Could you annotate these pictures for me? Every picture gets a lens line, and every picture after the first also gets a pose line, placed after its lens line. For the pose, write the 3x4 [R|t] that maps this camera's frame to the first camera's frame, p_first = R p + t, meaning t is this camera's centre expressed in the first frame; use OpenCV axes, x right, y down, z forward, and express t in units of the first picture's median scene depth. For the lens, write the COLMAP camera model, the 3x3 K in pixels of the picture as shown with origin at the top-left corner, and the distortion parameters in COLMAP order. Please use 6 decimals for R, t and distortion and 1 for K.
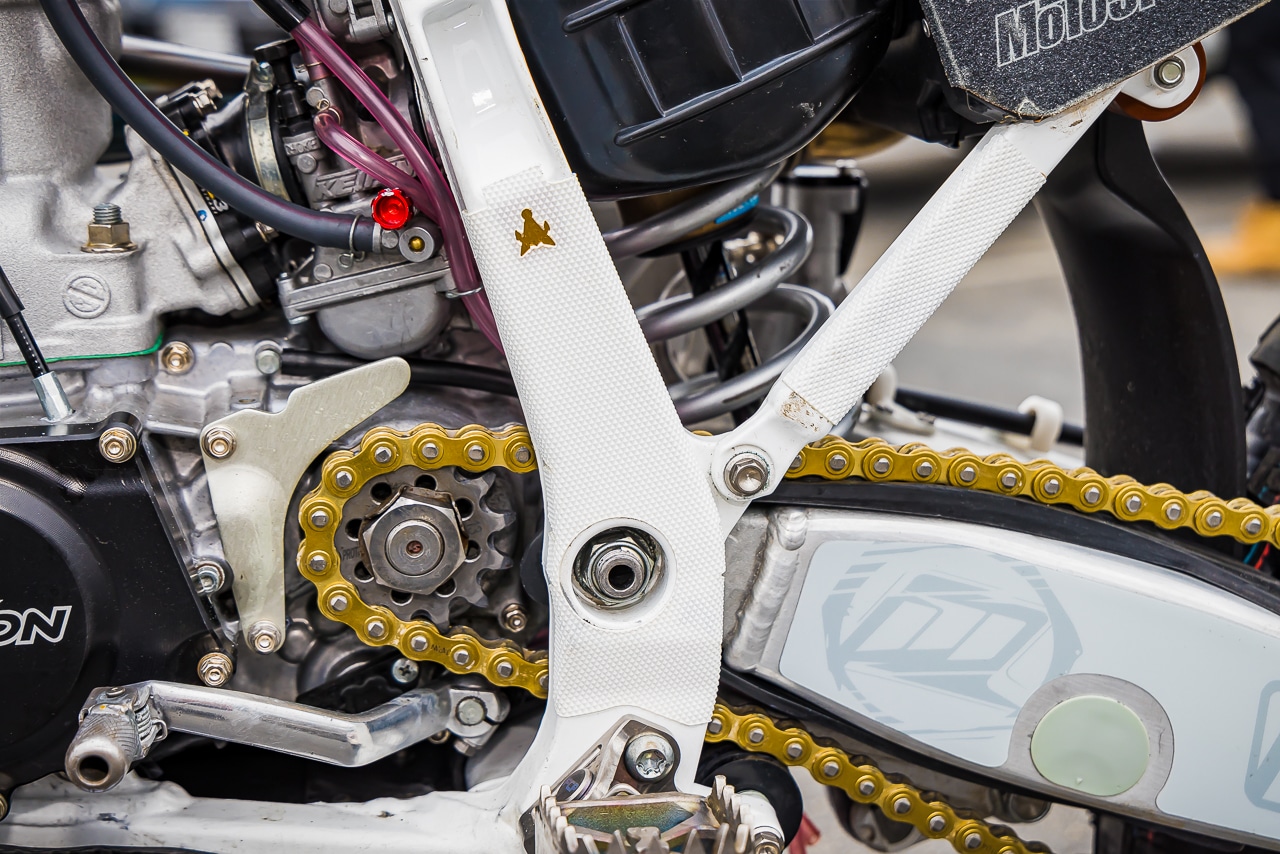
lens RADIAL K [[2161.5, 0, 640.0], [0, 2161.5, 427.6], [0, 0, 1]] dist [-0.035859, 0.000000]
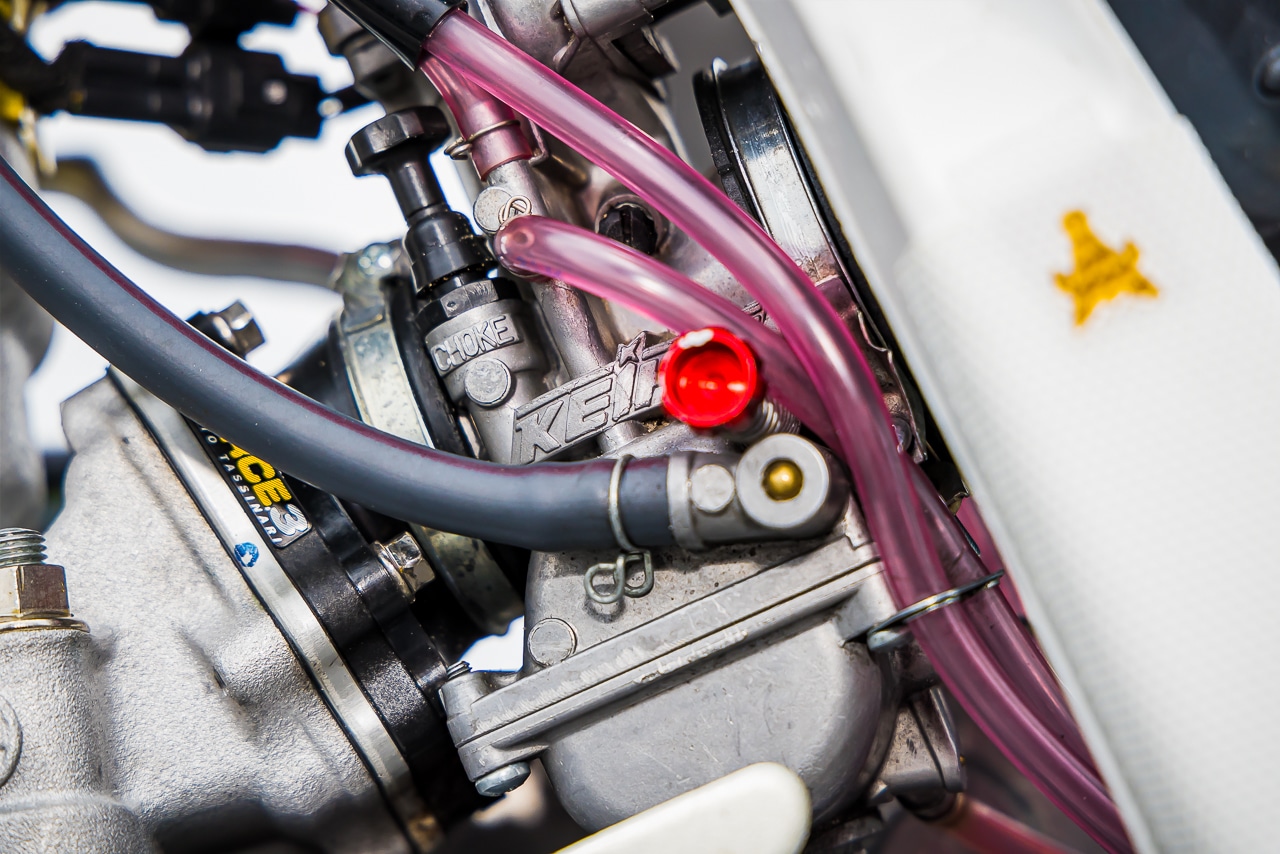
lens RADIAL K [[3213.0, 0, 640.4], [0, 3213.0, 426.6], [0, 0, 1]] dist [0.096803, 0.000000]
pose [[0.986167, -0.148795, -0.073046, -0.082834], [0.102840, 0.894839, -0.434382, 0.151456], [0.129998, 0.420861, 0.897762, 0.460653]]
